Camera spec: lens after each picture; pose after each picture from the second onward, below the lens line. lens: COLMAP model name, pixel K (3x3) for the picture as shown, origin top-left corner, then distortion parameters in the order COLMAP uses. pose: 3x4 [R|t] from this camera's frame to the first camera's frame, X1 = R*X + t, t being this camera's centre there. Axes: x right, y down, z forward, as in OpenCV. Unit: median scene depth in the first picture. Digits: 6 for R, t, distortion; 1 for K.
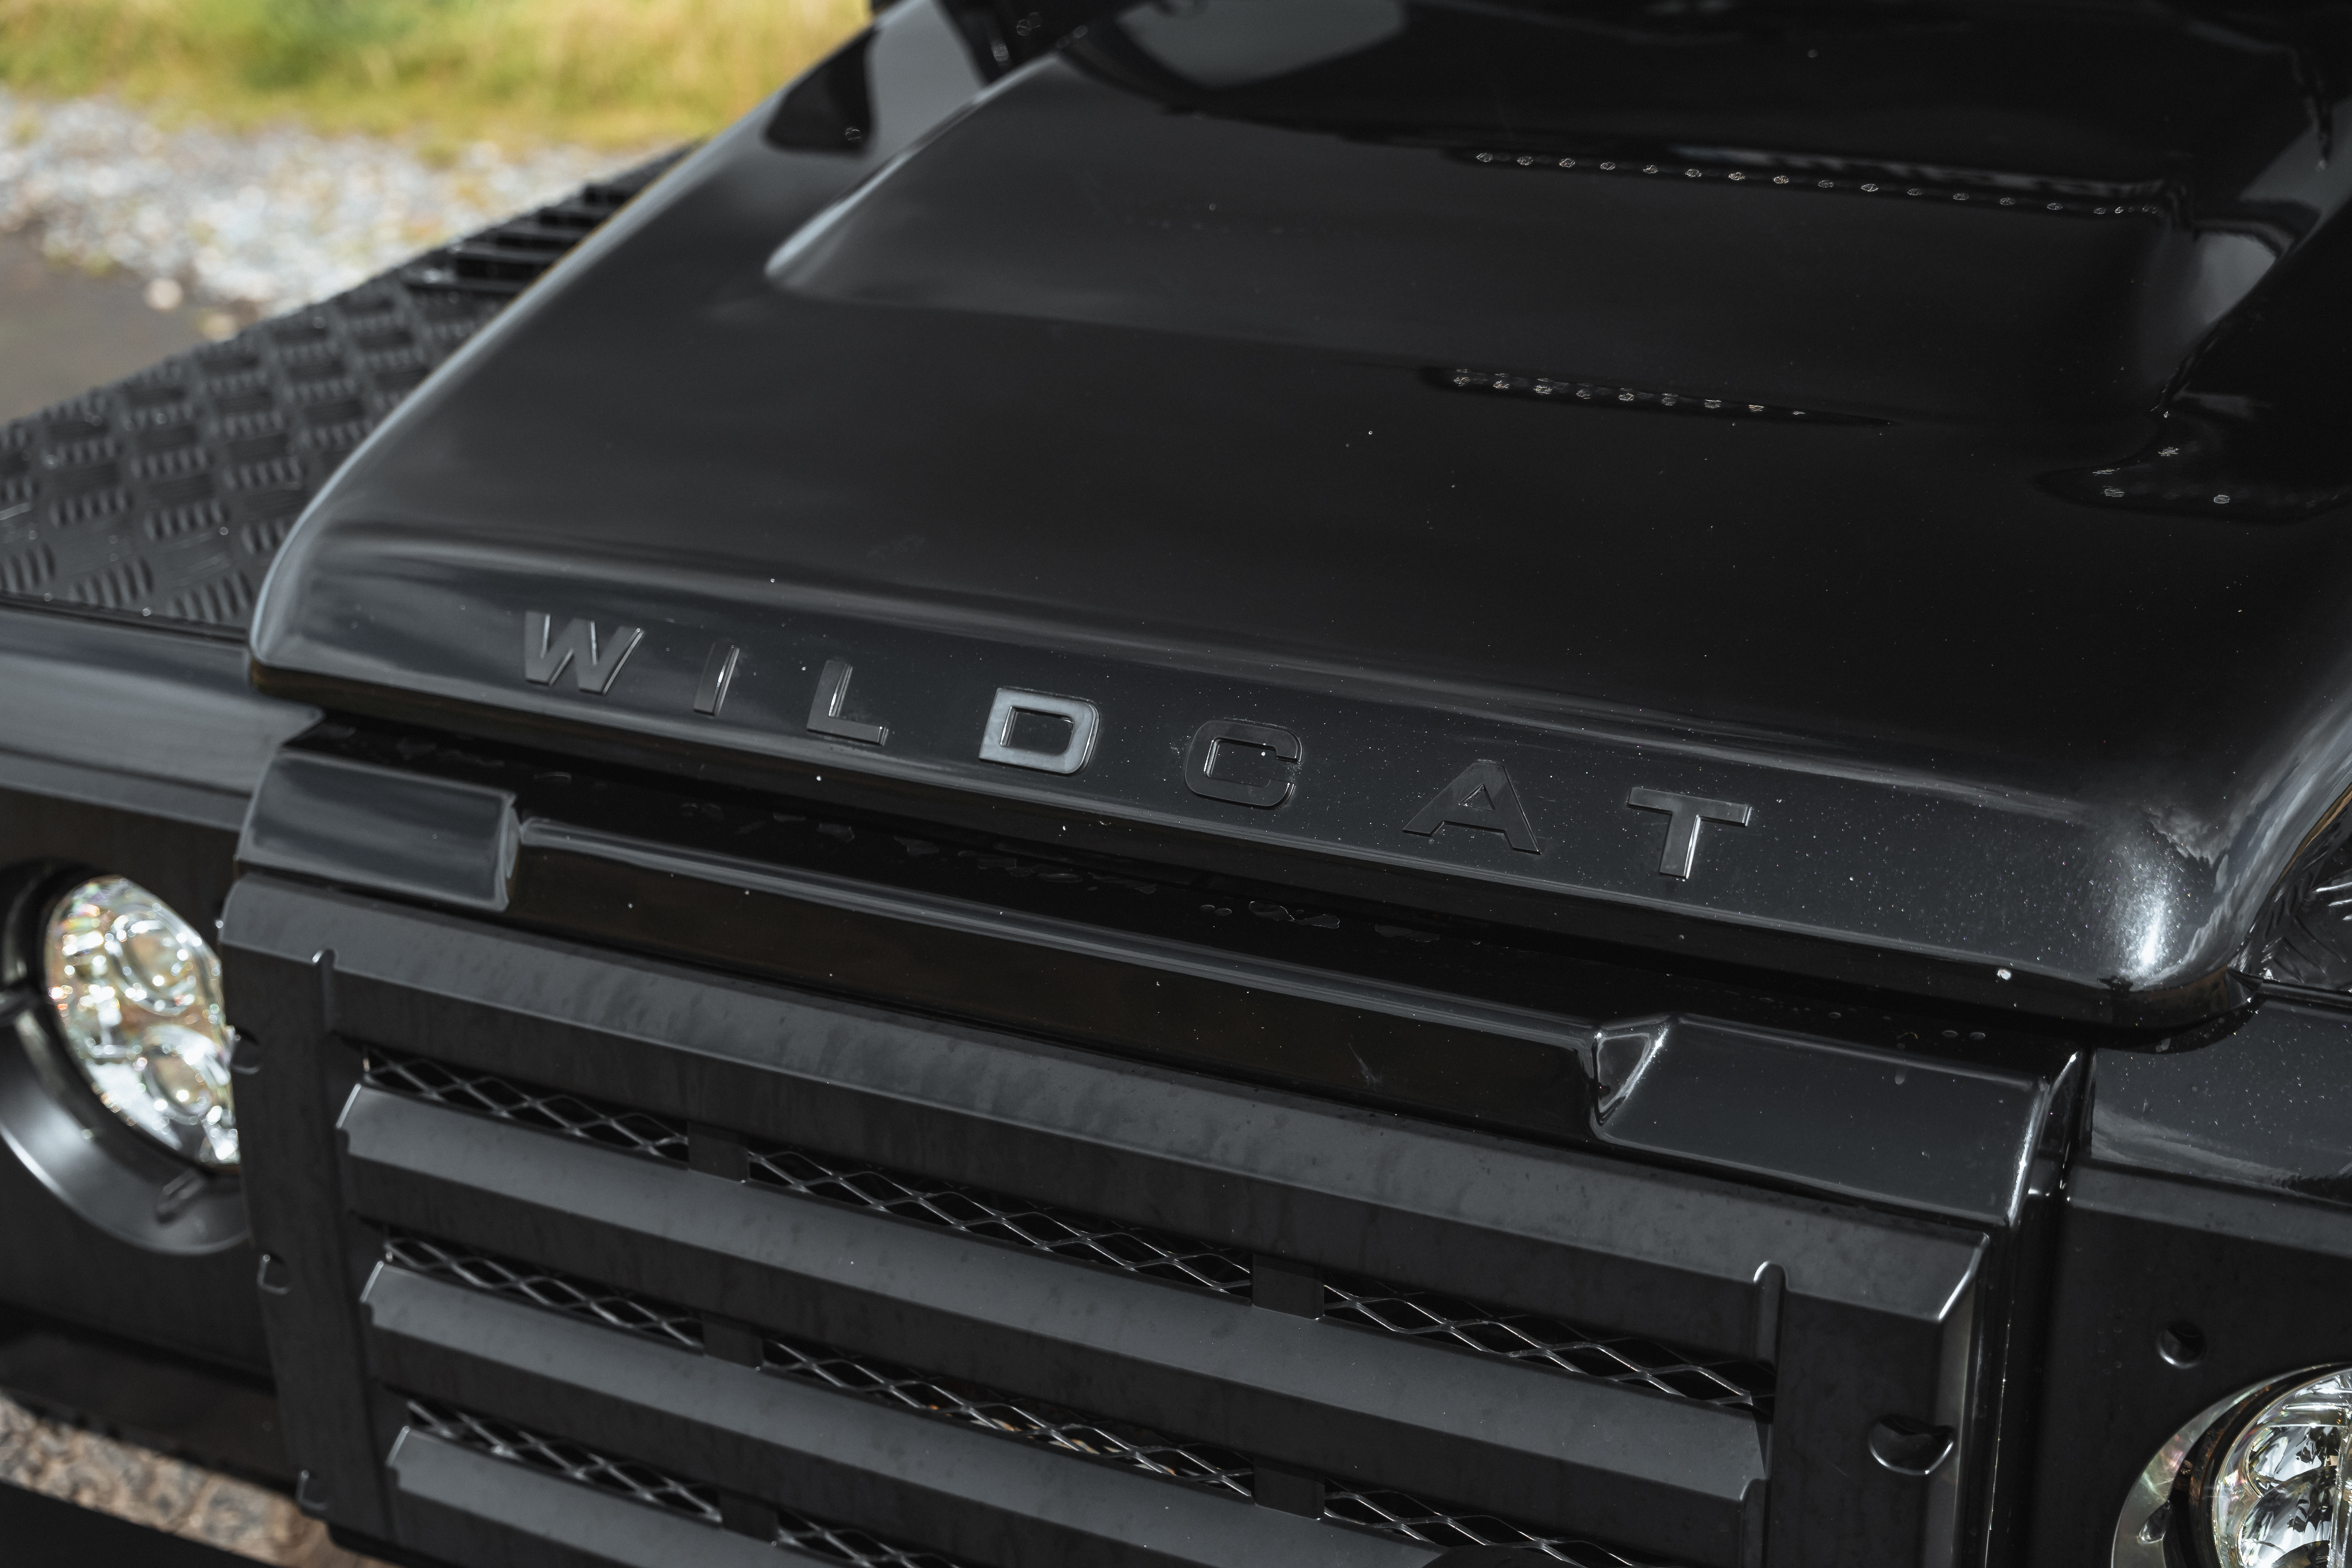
lens RADIAL K [[3266.9, 0, 1207.0], [0, 3266.9, 798.0], [0, 0, 1]] dist [-0.020641, 0.109289]
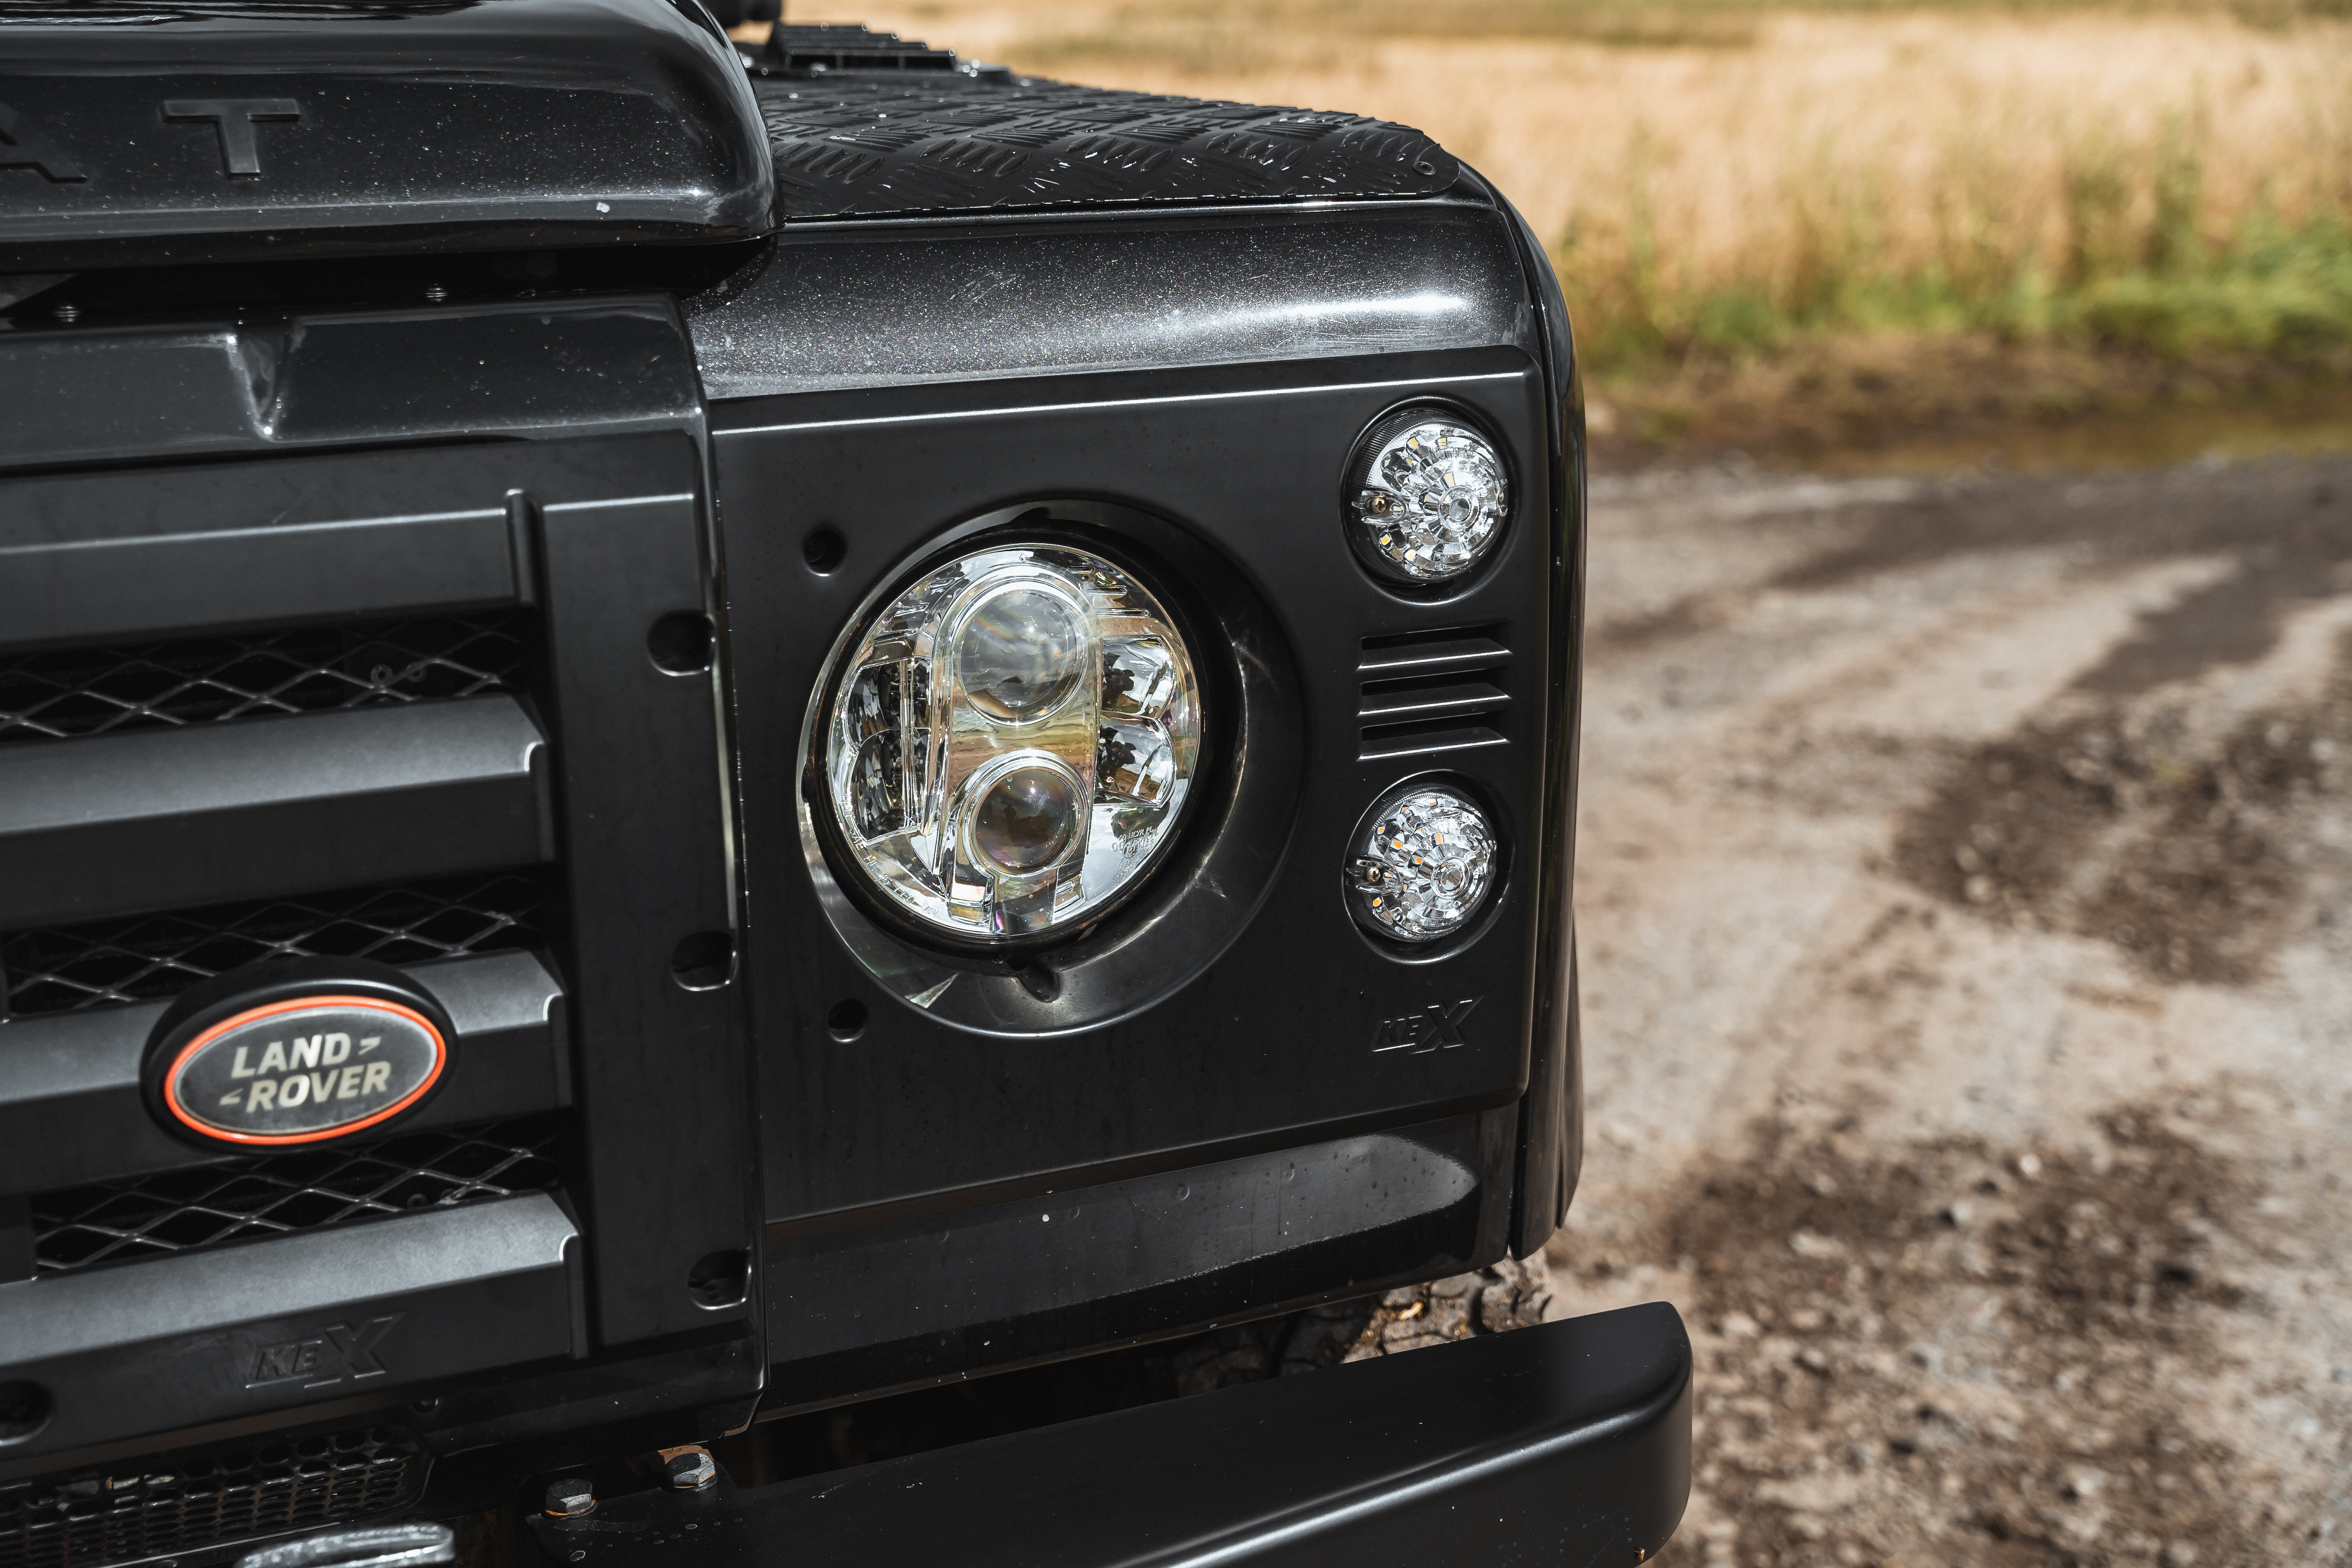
lens RADIAL K [[3296.3, 0, 1188.3], [0, 3296.3, 813.2], [0, 0, 1]] dist [0.014295, 0.025906]
pose [[0.631928, -0.169622, 0.756238, -0.358558], [0.305376, 0.951314, -0.041802, 0.264606], [-0.712329, 0.257353, 0.652960, 0.197581]]
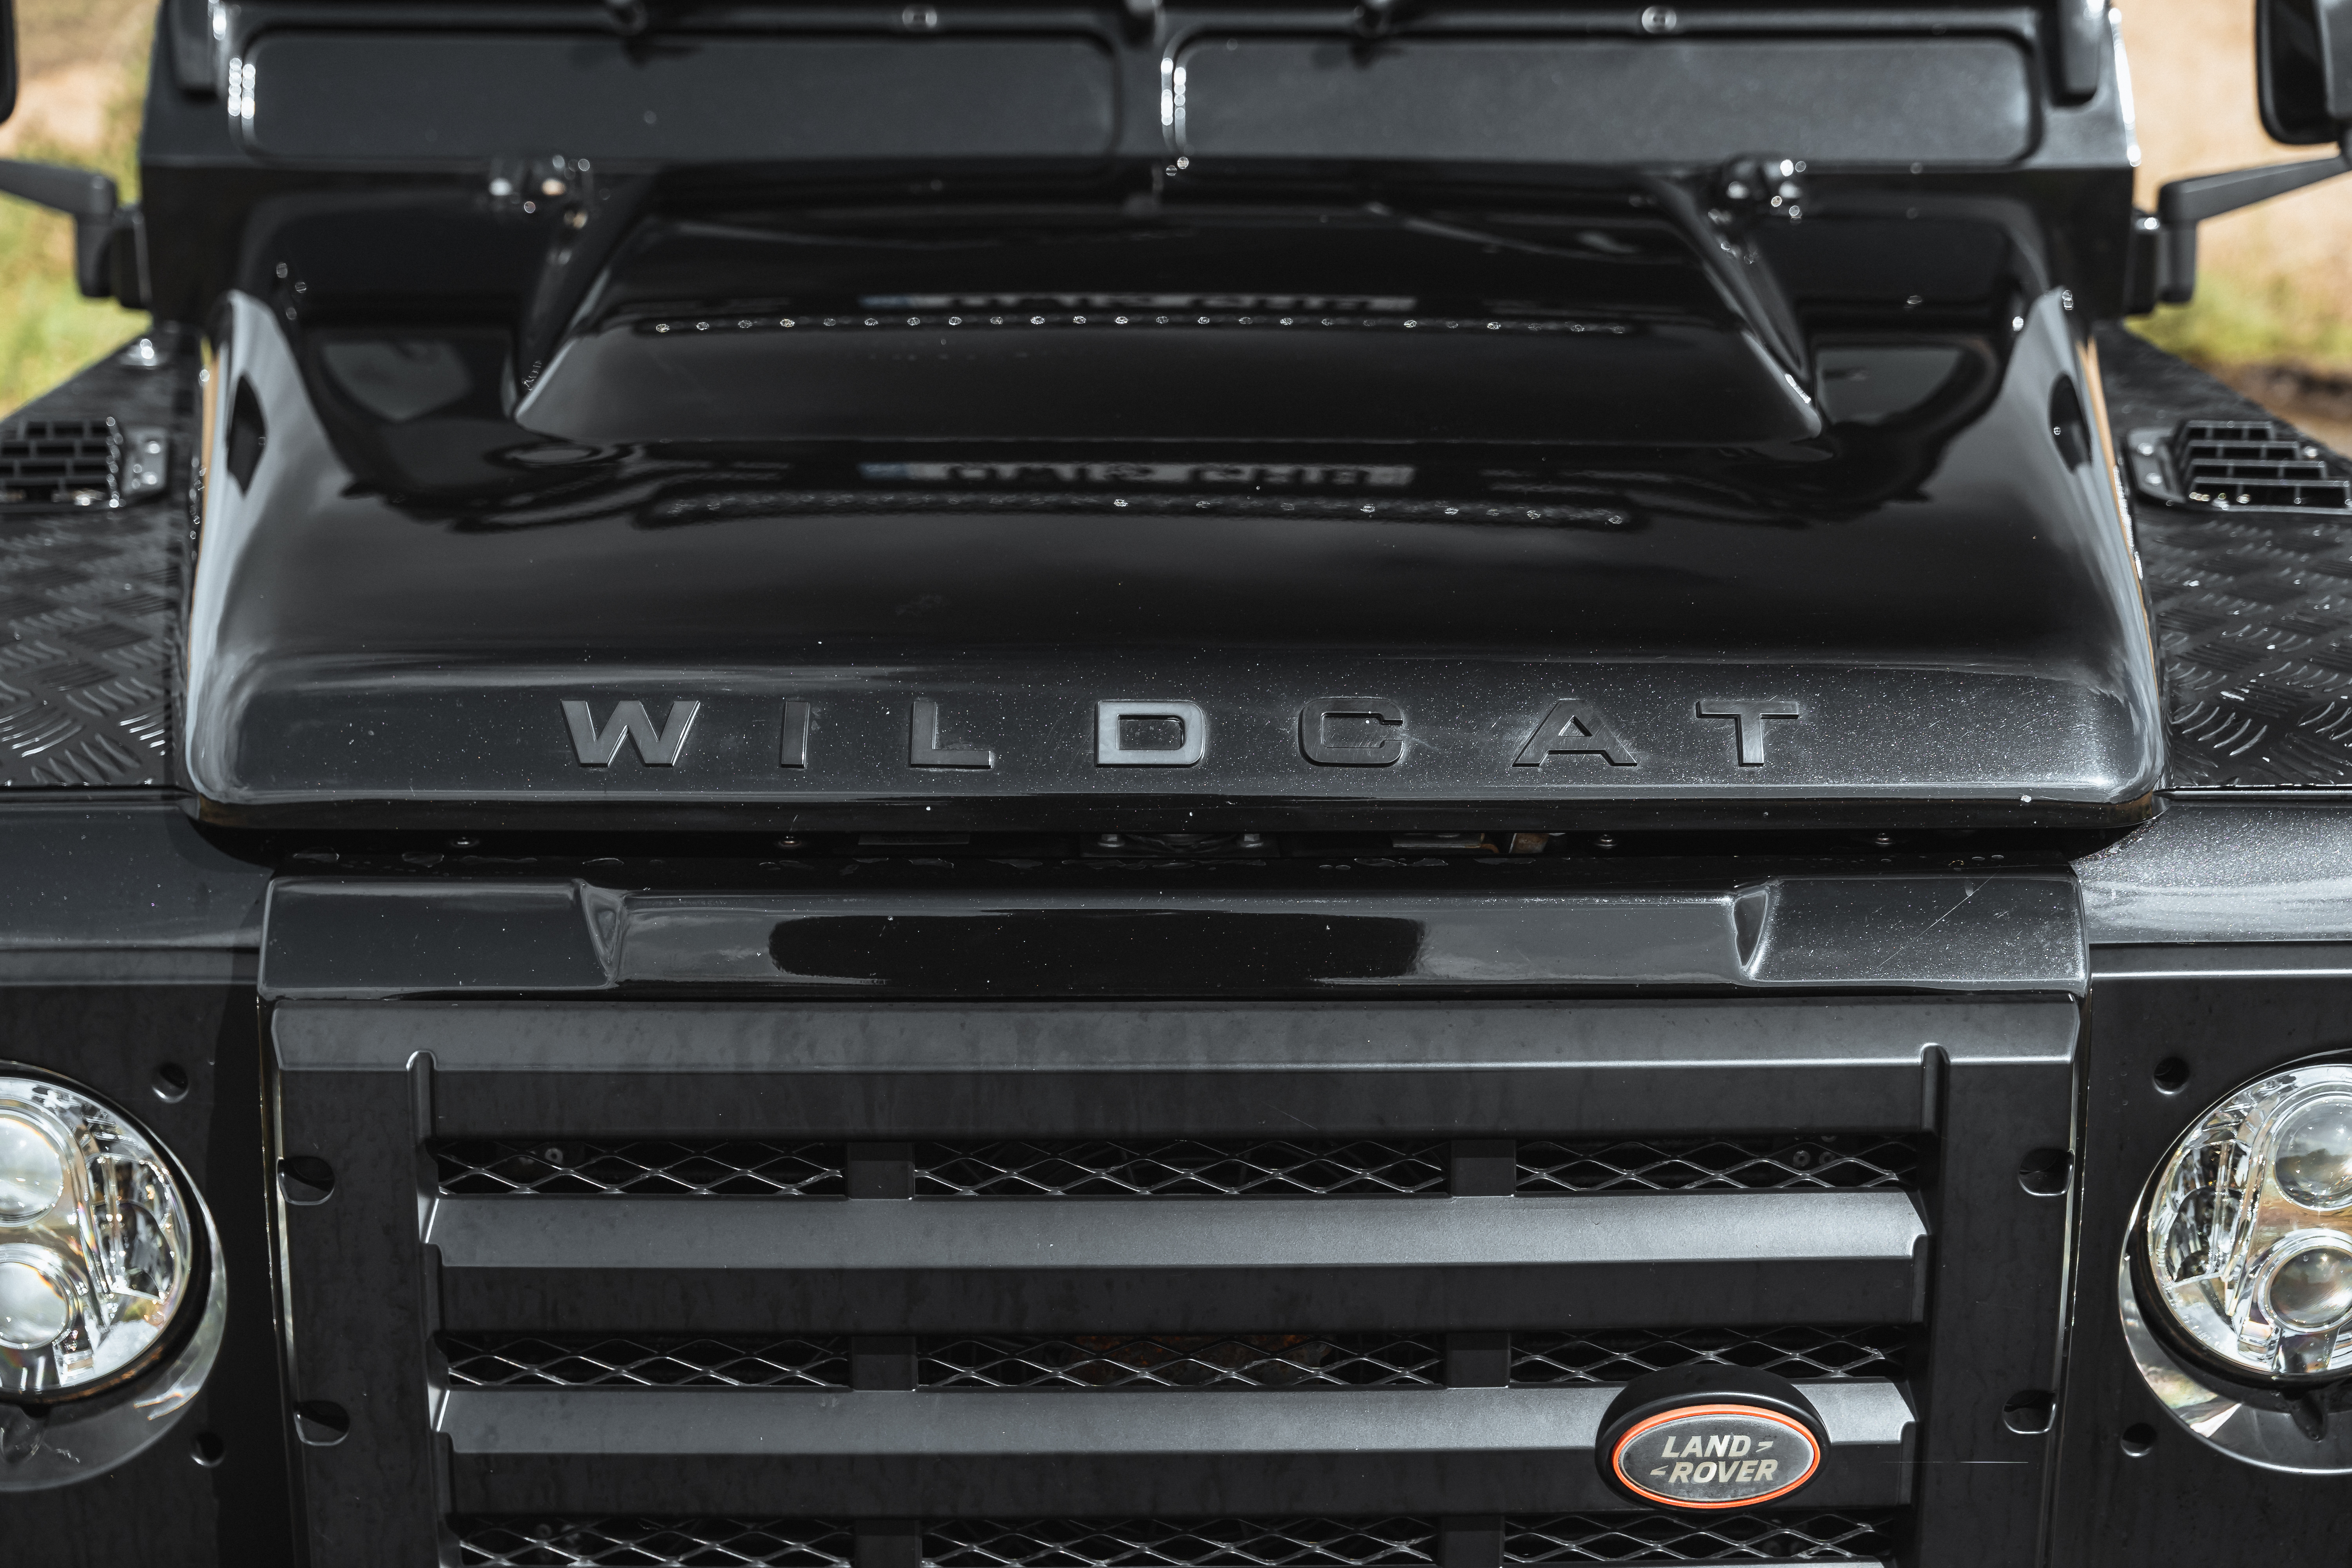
lens RADIAL K [[3266.9, 0, 1207.0], [0, 3266.9, 798.0], [0, 0, 1]] dist [-0.020641, 0.109289]
pose [[0.883356, -0.097995, 0.458343, -0.493913], [0.156347, 0.983497, -0.091050, 0.095594], [-0.441857, 0.152090, 0.884099, 0.014455]]
